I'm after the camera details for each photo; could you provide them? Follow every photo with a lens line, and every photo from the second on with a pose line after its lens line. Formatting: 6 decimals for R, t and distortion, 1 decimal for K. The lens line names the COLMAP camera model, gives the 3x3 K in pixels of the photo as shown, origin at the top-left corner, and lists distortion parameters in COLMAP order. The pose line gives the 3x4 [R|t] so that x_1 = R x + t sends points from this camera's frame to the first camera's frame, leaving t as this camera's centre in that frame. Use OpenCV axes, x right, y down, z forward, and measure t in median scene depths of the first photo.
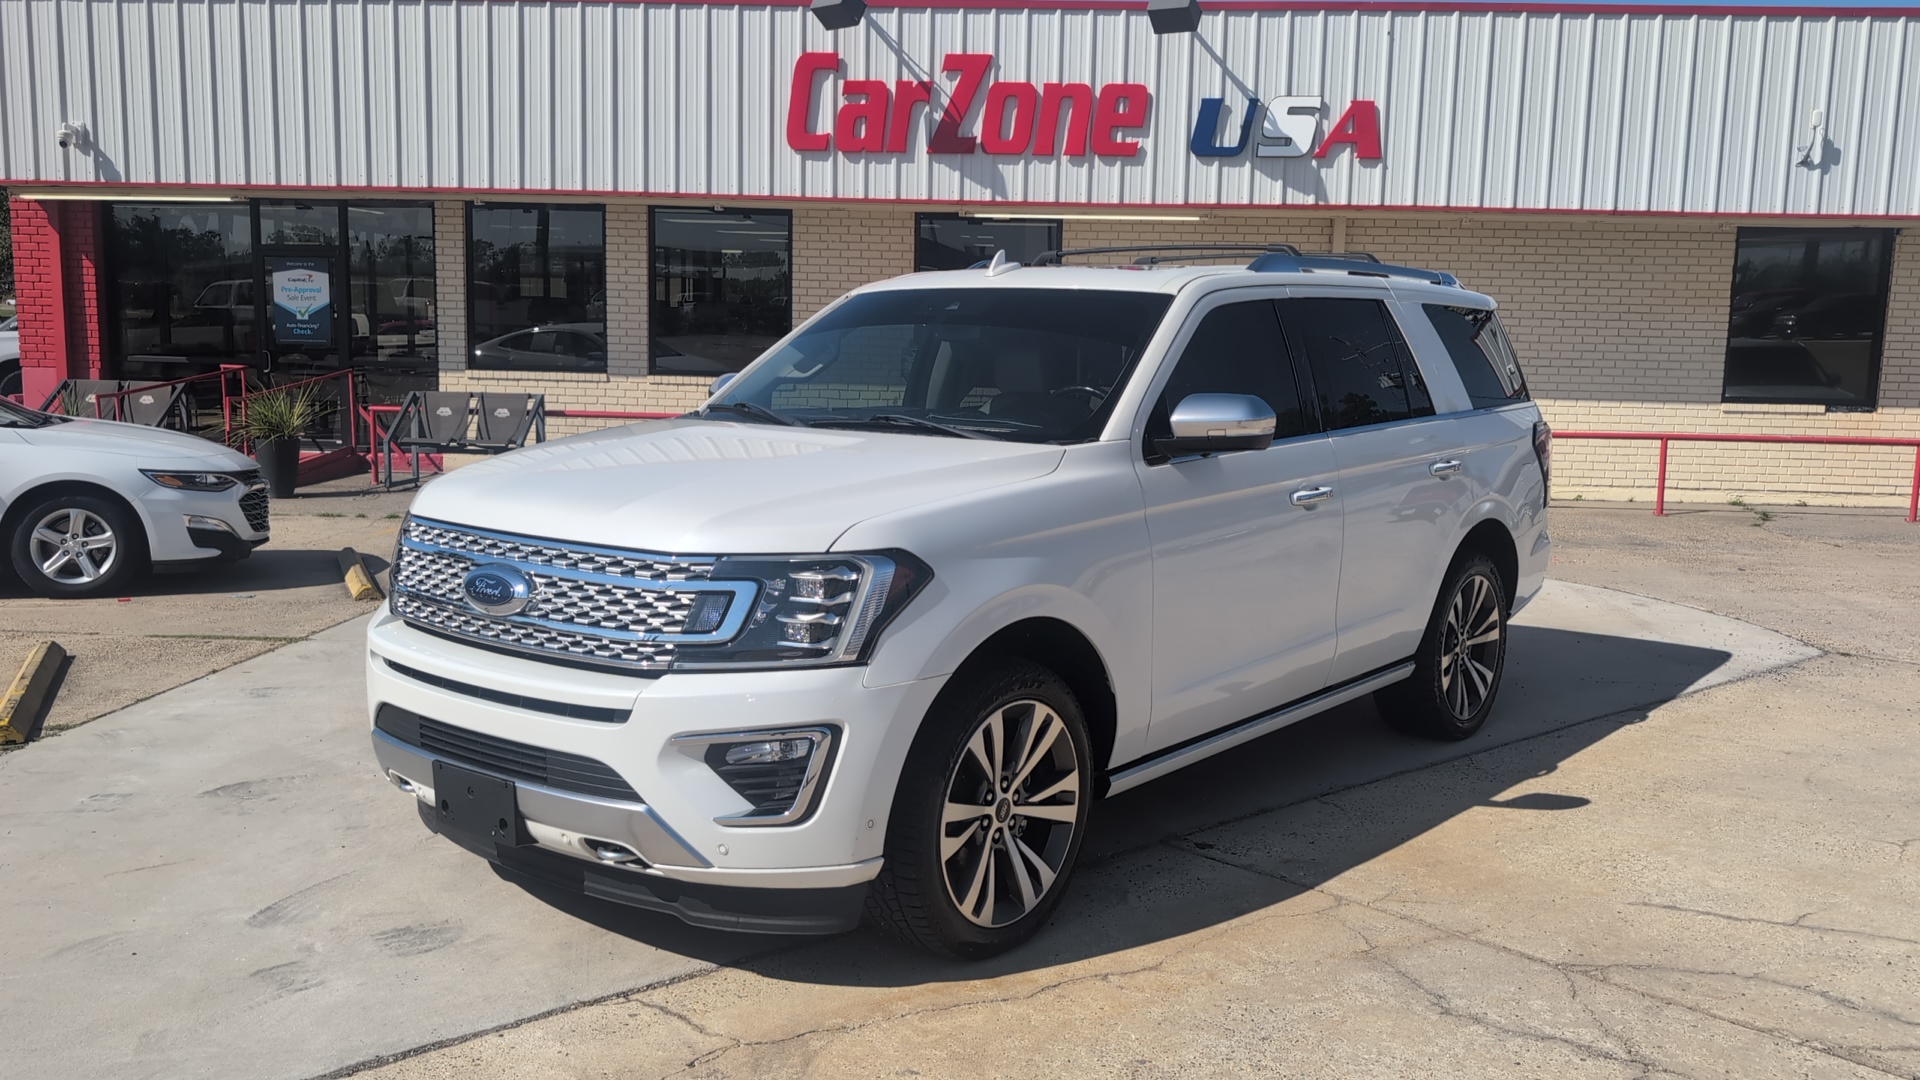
lens RADIAL K [[1599.5, 0, 965.1], [0, 1599.5, 529.2], [0, 0, 1]] dist [0.061249, -0.103390]
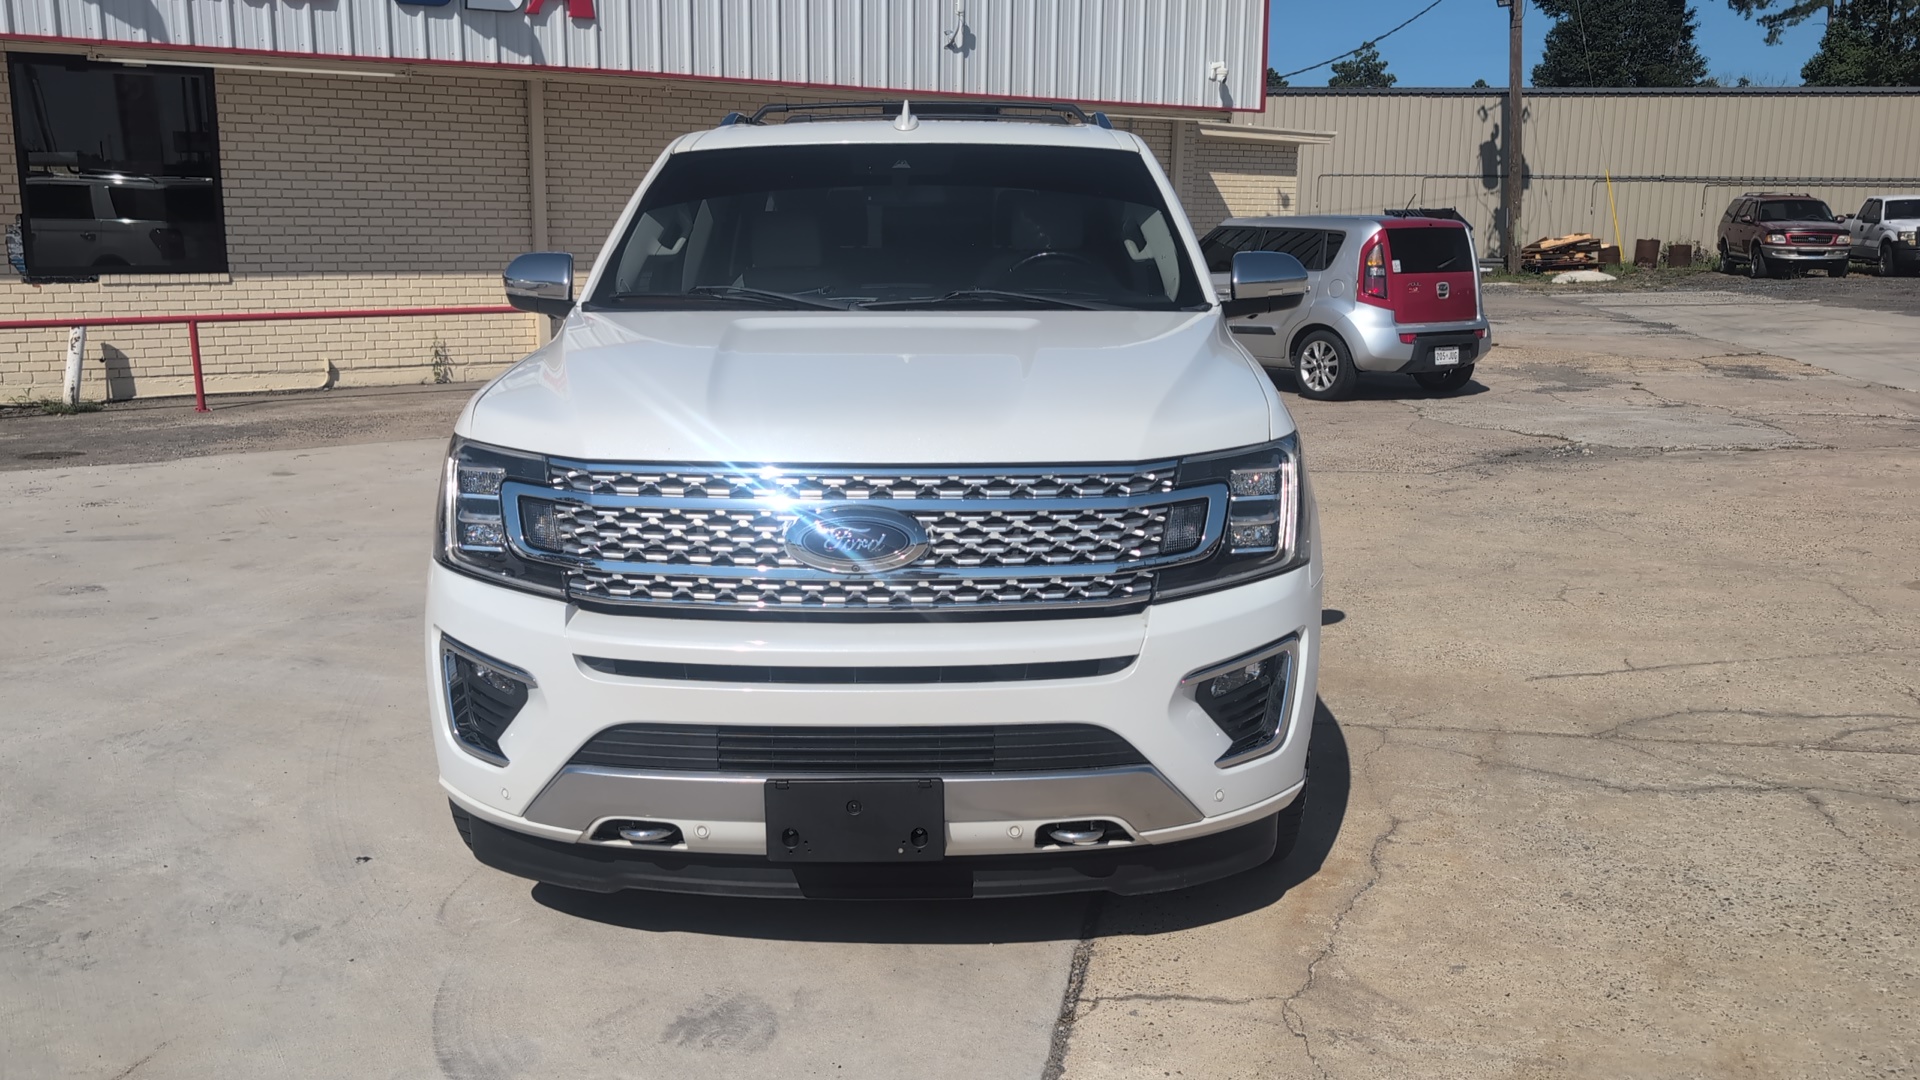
lens RADIAL K [[1611.5, 0, 962.9], [0, 1611.5, 537.8], [0, 0, 1]] dist [0.001841, 0.003390]
pose [[0.787873, -0.135231, 0.600807, -0.437966], [0.086734, 0.990235, 0.109144, -0.025658], [-0.609700, -0.033882, 0.791908, 0.230871]]
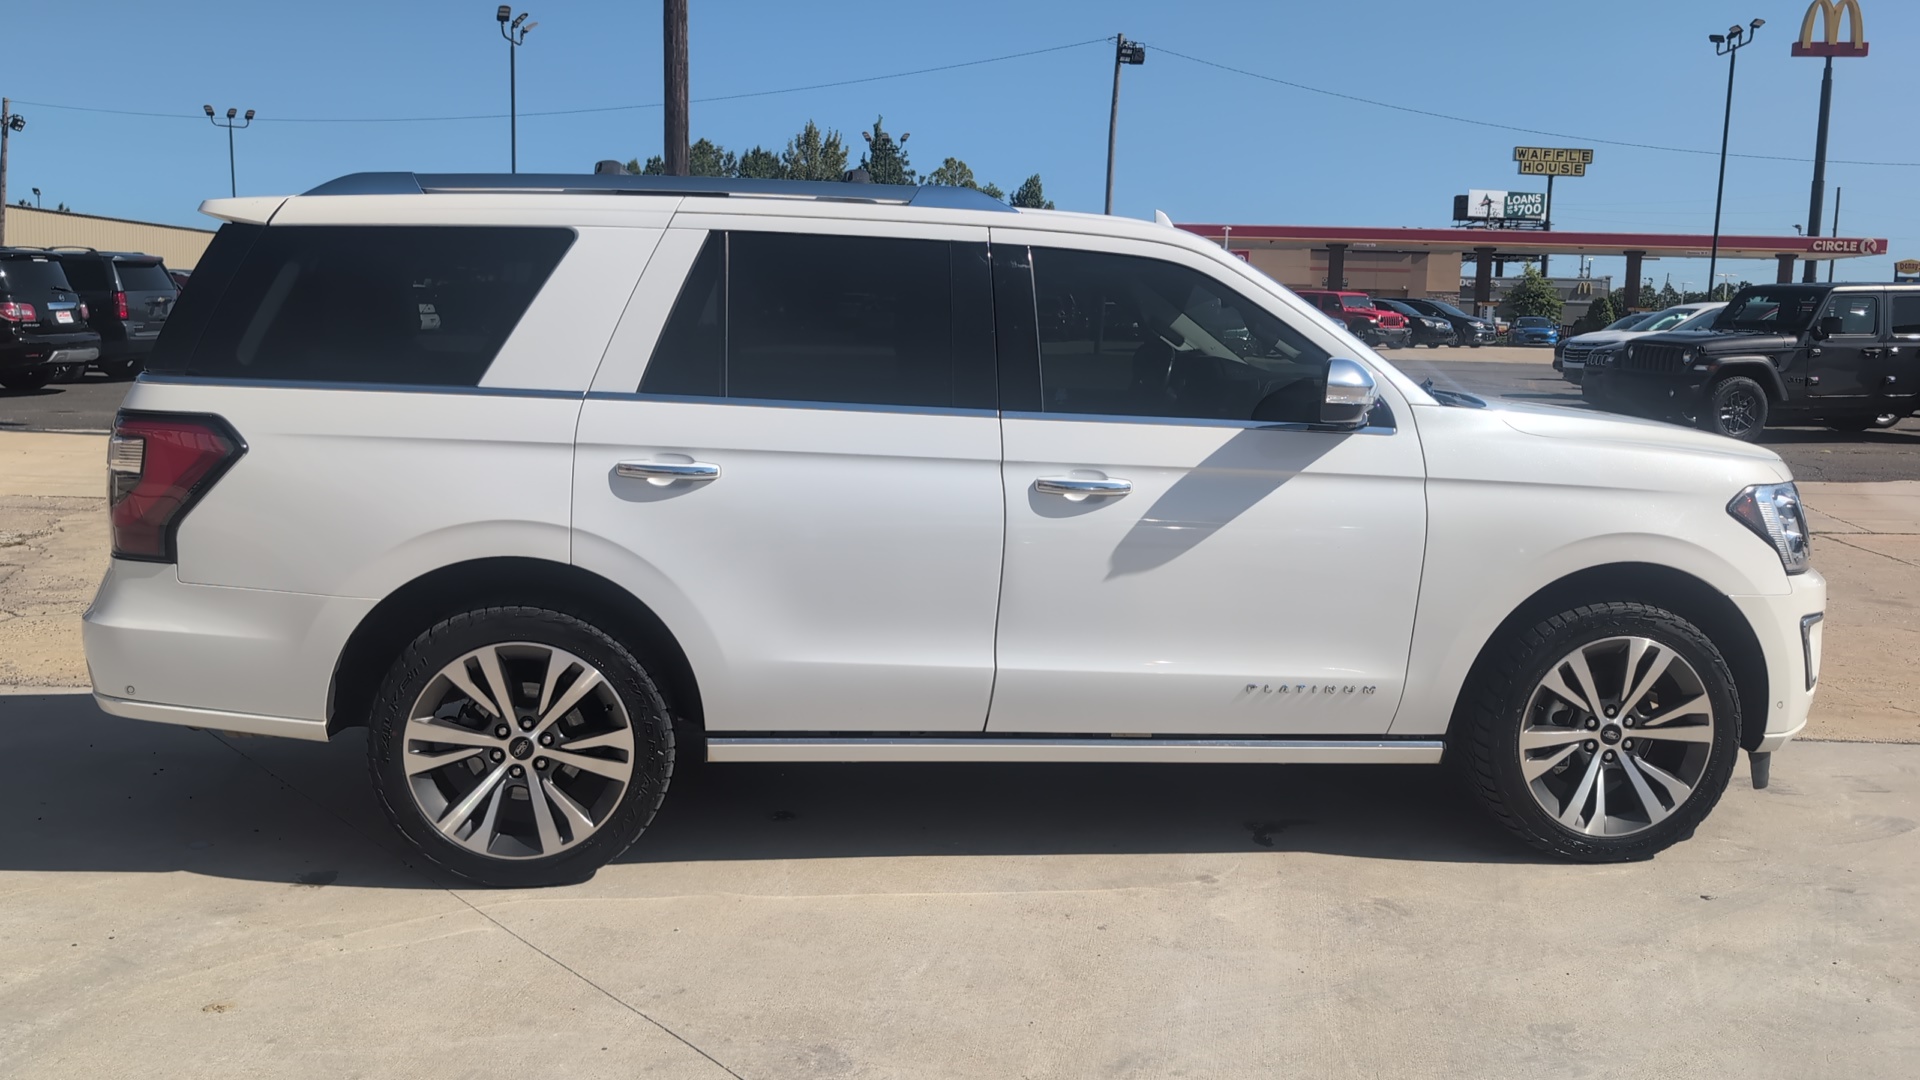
lens RADIAL K [[1611.5, 0, 962.9], [0, 1611.5, 537.8], [0, 0, 1]] dist [0.001841, 0.003390]
pose [[-0.709268, -0.125808, 0.693622, -0.497066], [0.054350, 0.971258, 0.231741, -0.182395], [-0.702841, 0.202065, -0.682044, 1.511693]]
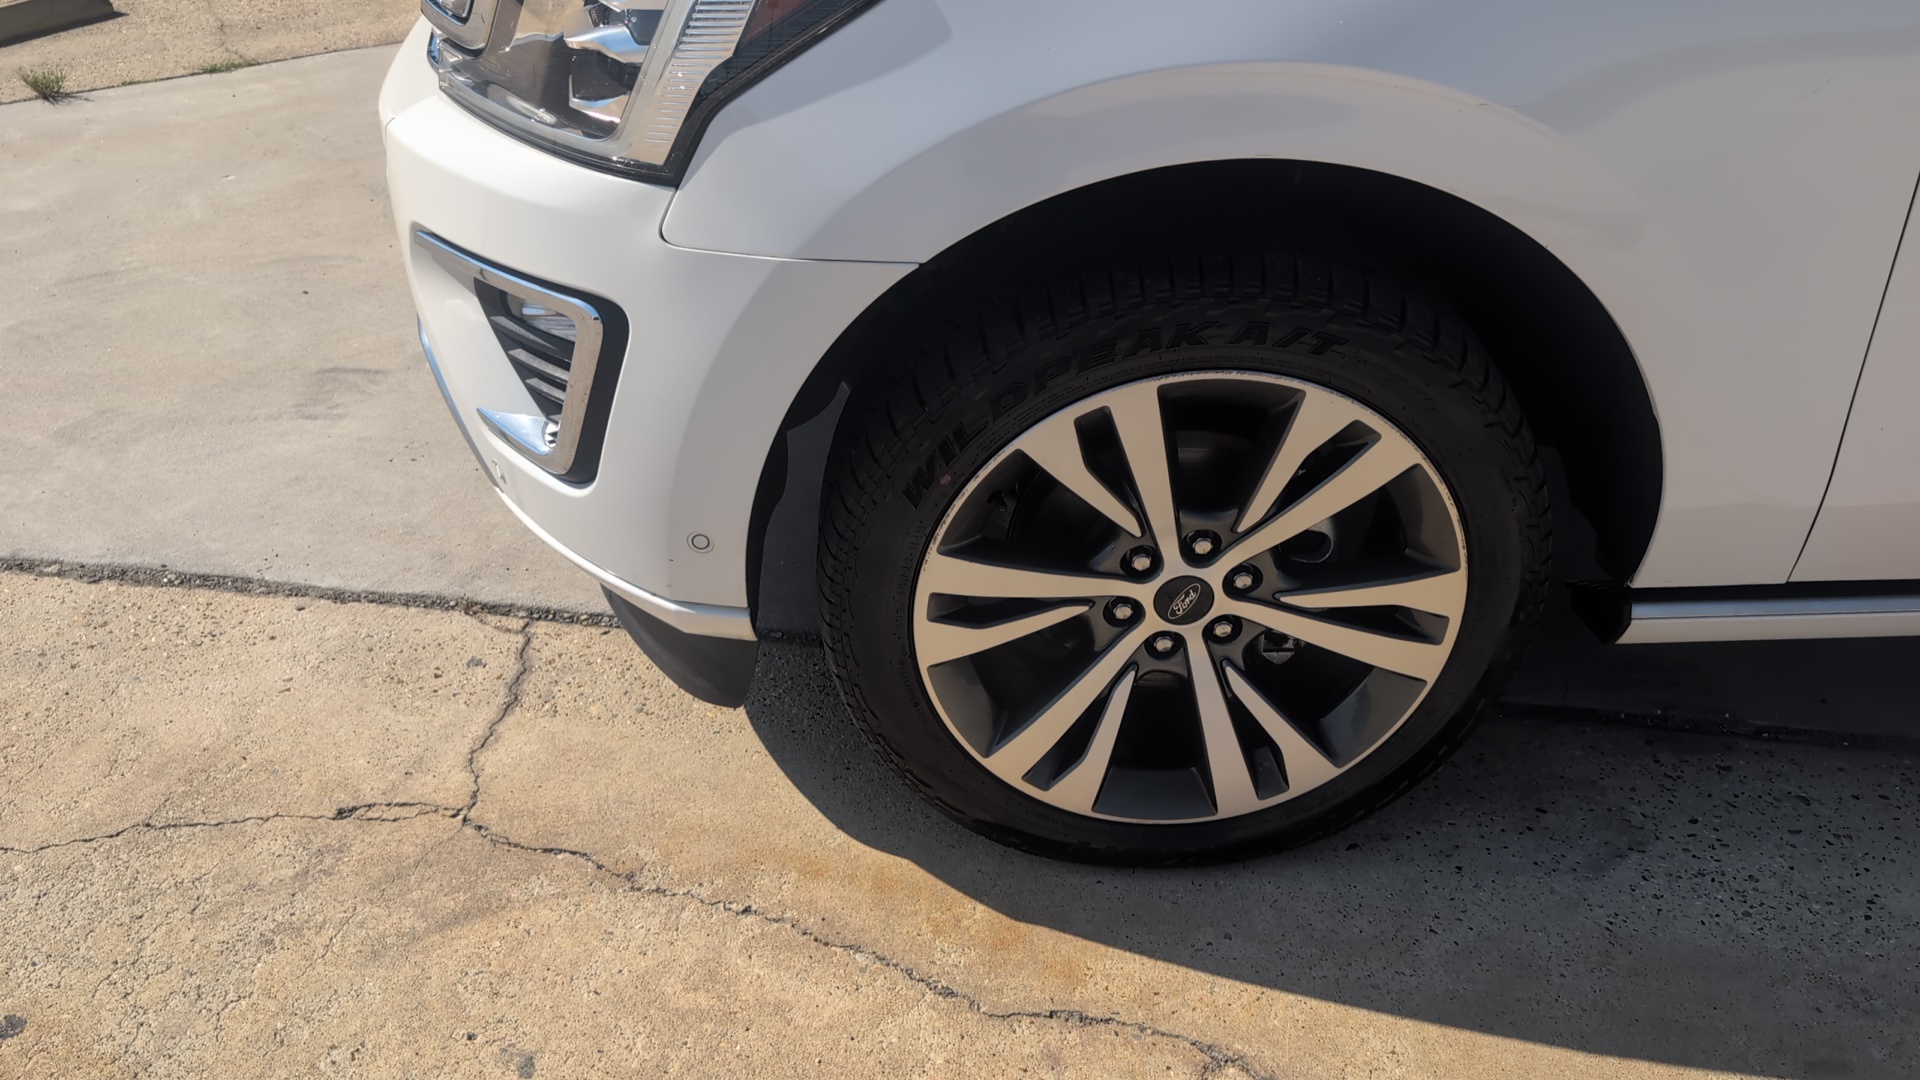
lens RADIAL K [[1599.5, 0, 965.1], [0, 1599.5, 529.2], [0, 0, 1]] dist [0.061249, -0.103390]
pose [[0.665138, 0.397178, -0.632330, 0.156793], [-0.095660, 0.885155, 0.455358, -0.016509], [0.740568, -0.242387, 0.626744, 0.452550]]
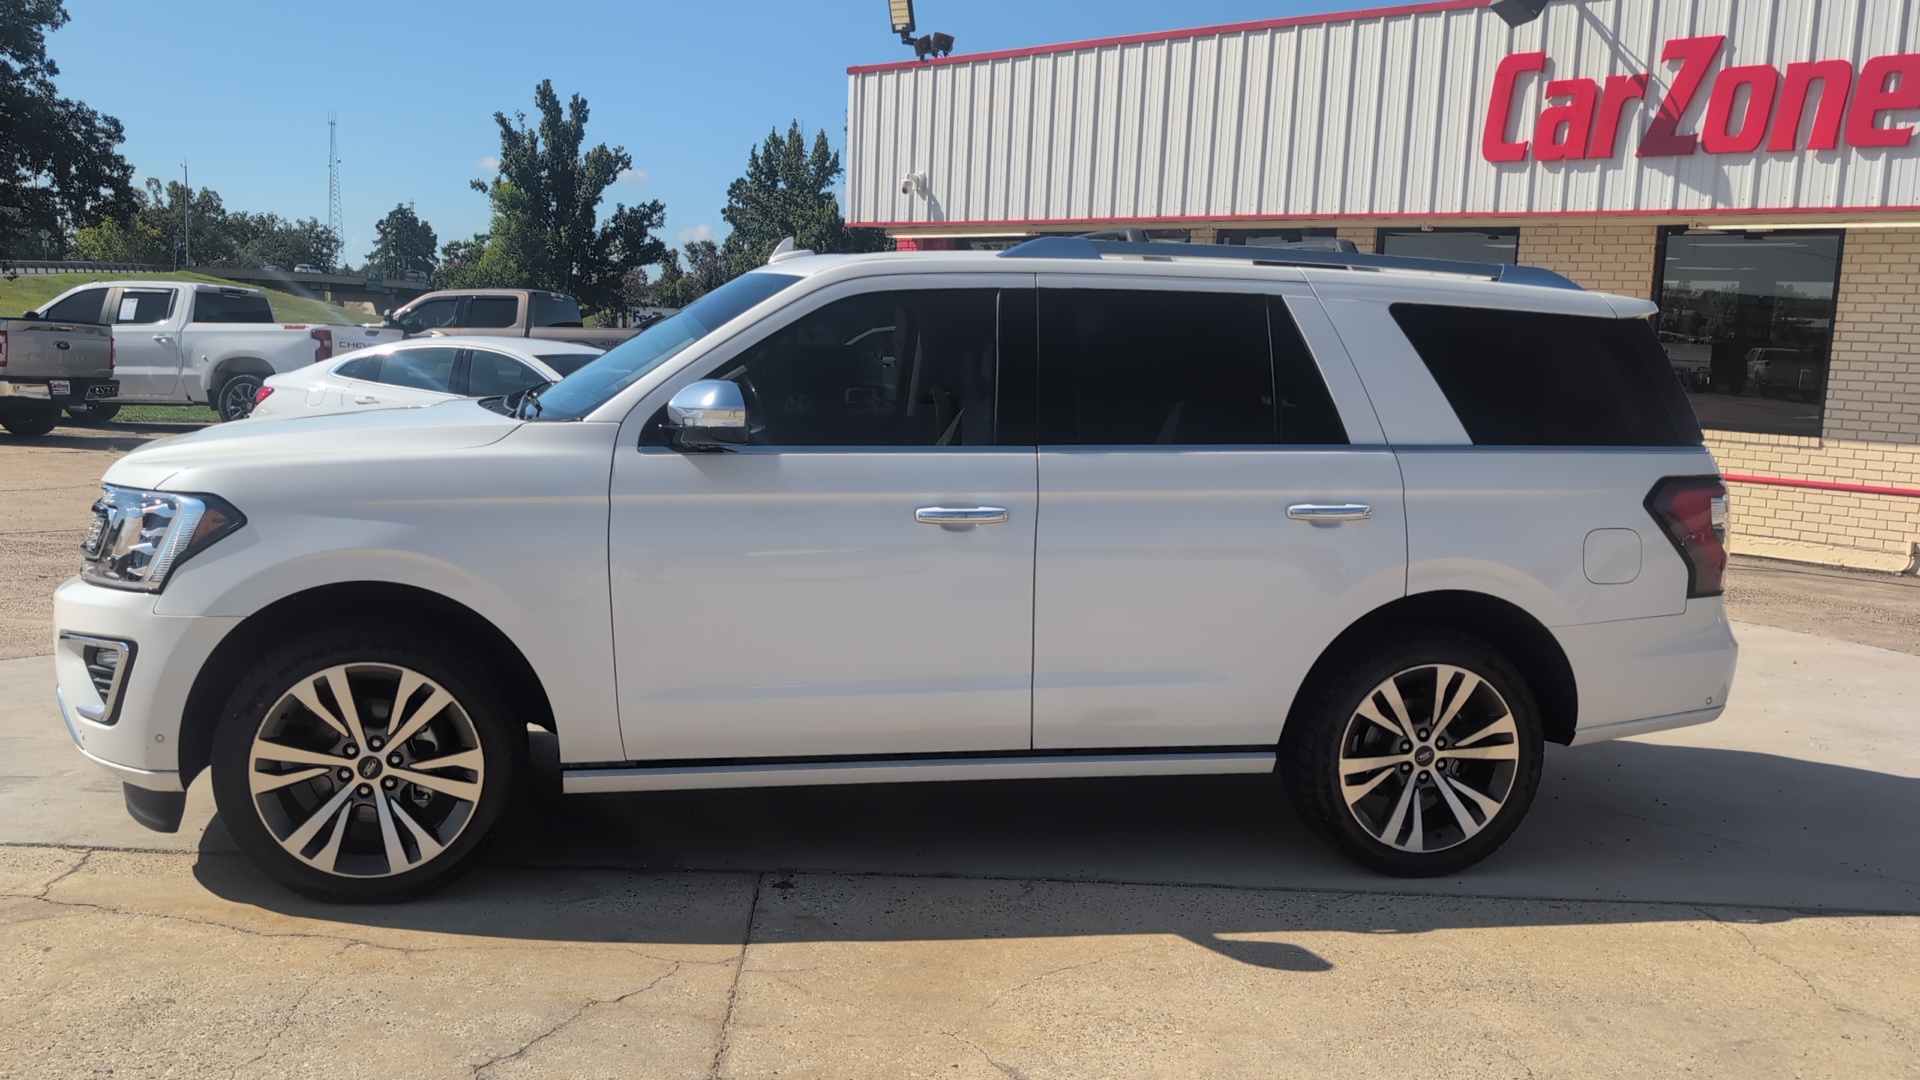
lens RADIAL K [[1589.6, 0, 960.0], [0, 1589.6, 540.0], [0, 0, 1]] dist [0.012951, -0.000480]
pose [[0.771595, 0.096599, -0.628737, 0.612223], [-0.107283, 0.994005, 0.021060, -0.020888], [0.627003, 0.051203, 0.777333, 0.280174]]
